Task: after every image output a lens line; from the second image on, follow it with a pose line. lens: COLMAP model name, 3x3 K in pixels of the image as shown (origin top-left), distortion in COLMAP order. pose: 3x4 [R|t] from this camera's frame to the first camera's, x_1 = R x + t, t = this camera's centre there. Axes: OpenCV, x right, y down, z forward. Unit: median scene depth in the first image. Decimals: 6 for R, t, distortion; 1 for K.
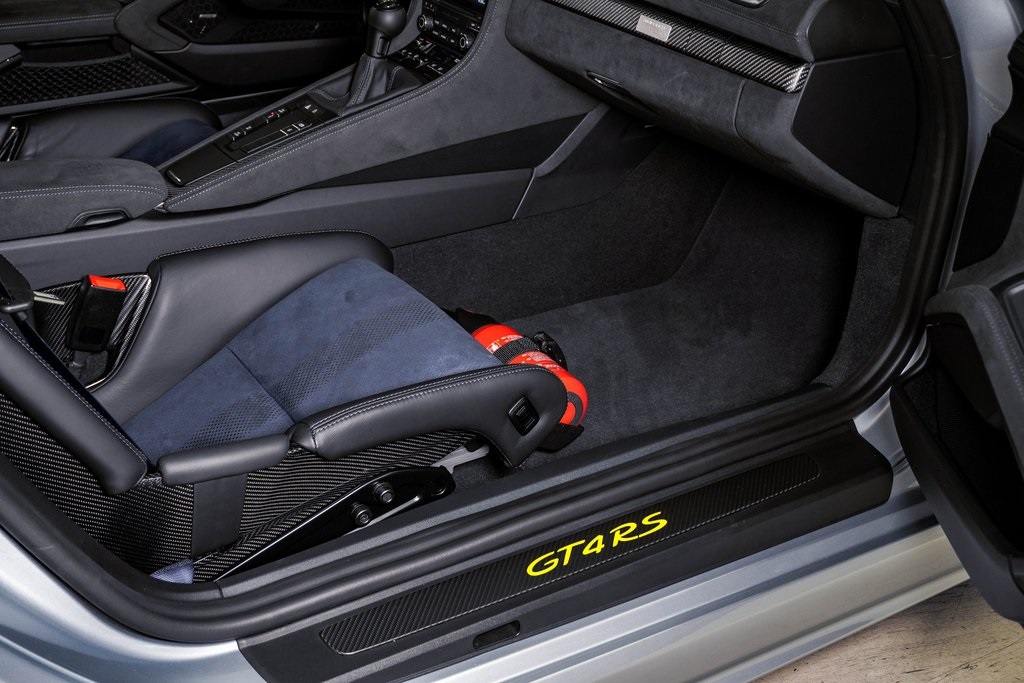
lens RADIAL K [[1331.0, 0, 510.5], [0, 1331.0, 335.8], [0, 0, 1]] dist [-0.002798, 0.000000]
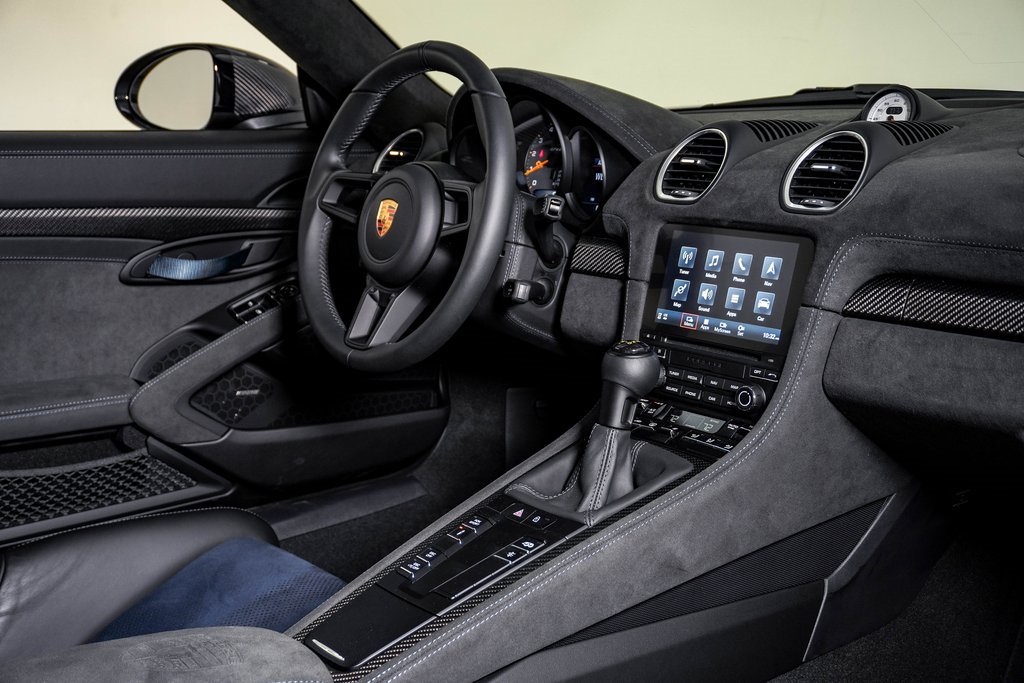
lens RADIAL K [[1252.6, 0, 505.5], [0, 1252.6, 349.7], [0, 0, 1]] dist [0.015694, 0.000000]
pose [[0.989906, -0.049923, 0.132643, -0.231902], [0.083882, 0.960756, -0.264409, -0.090805], [-0.114237, 0.272866, 0.955245, 0.419831]]
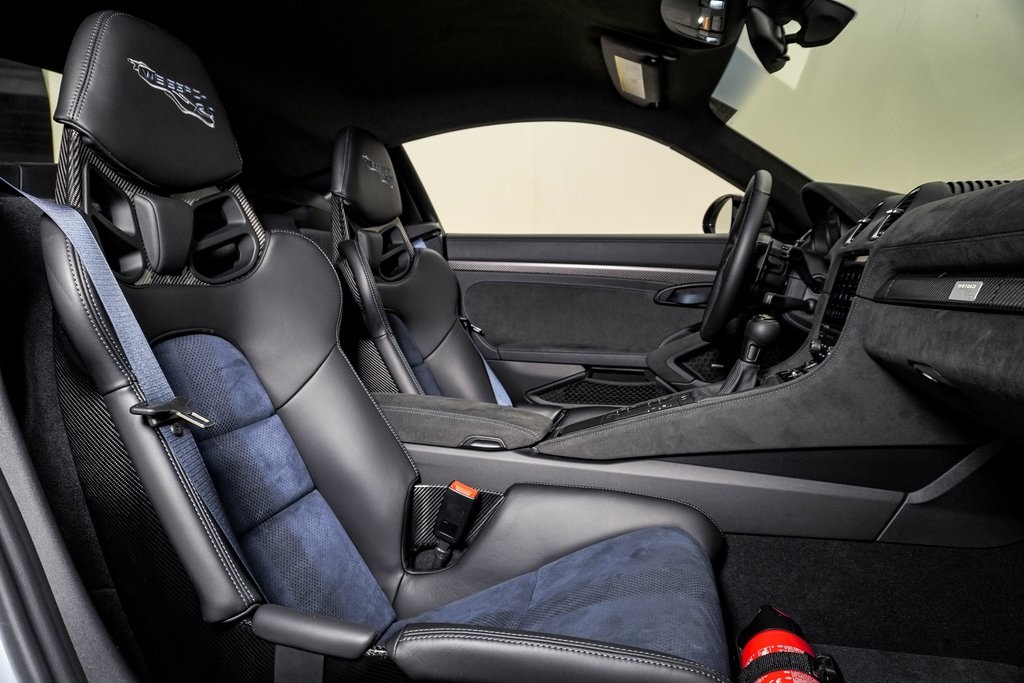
lens RADIAL K [[685.7, 0, 512.4], [0, 685.7, 340.2], [0, 0, 1]] dist [-0.042056, 0.030291]
pose [[0.715615, 0.040566, -0.697316, 0.163281], [-0.301944, 0.918184, -0.256452, -0.014889], [0.629862, 0.394071, 0.669315, 0.471145]]
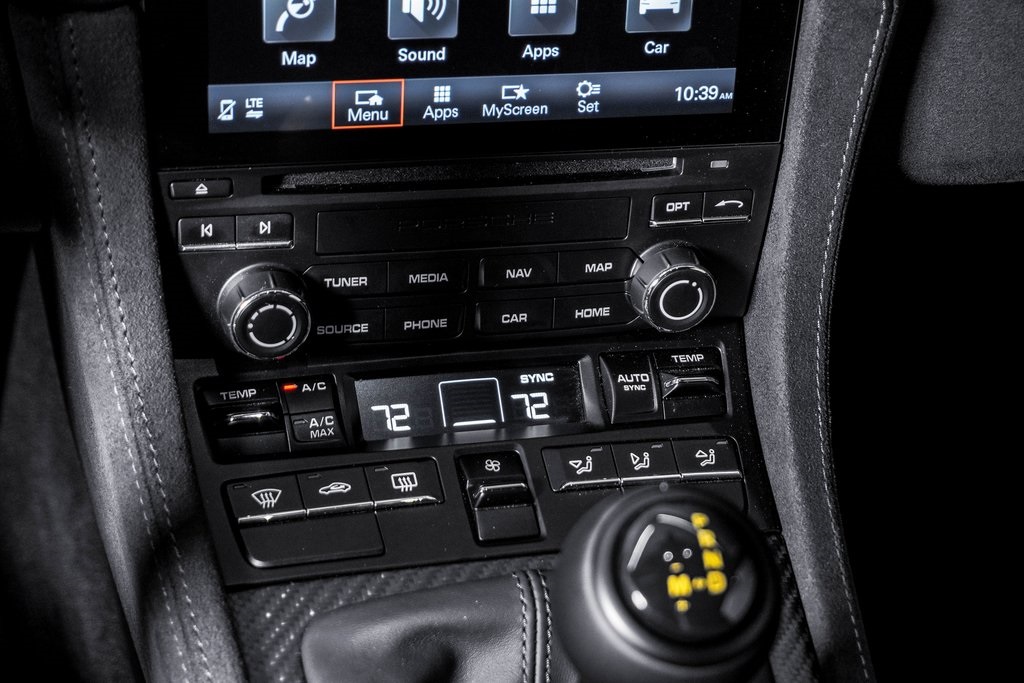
lens RADIAL K [[2205.8, 0, 511.6], [0, 2205.8, 338.6], [0, 0, 1]] dist [0.001618, 0.000000]
pose [[0.273083, -0.564044, 0.779282, -0.321720], [0.336403, 0.814919, 0.471953, -0.391175], [-0.901254, 0.133270, 0.412286, 0.879401]]
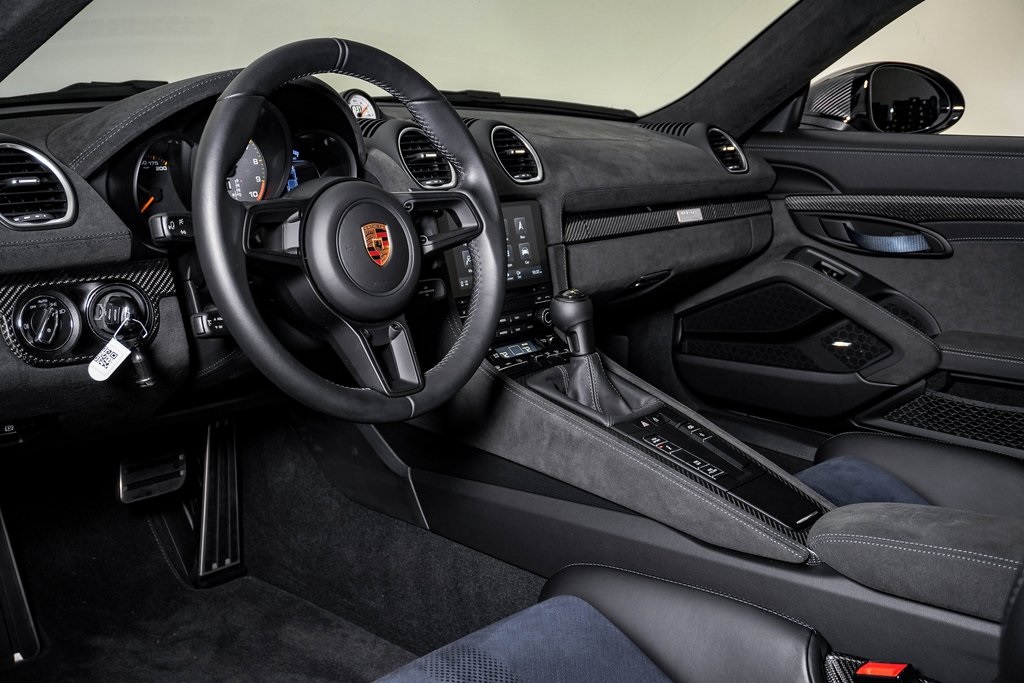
lens RADIAL K [[1150.9, 0, 507.0], [0, 1150.9, 339.8], [0, 0, 1]] dist [0.031635, 0.000000]
pose [[-0.298757, -0.228009, 0.926691, -0.770282], [0.413594, 0.844173, 0.341045, -0.491411], [-0.860049, 0.485164, -0.157899, 1.158001]]
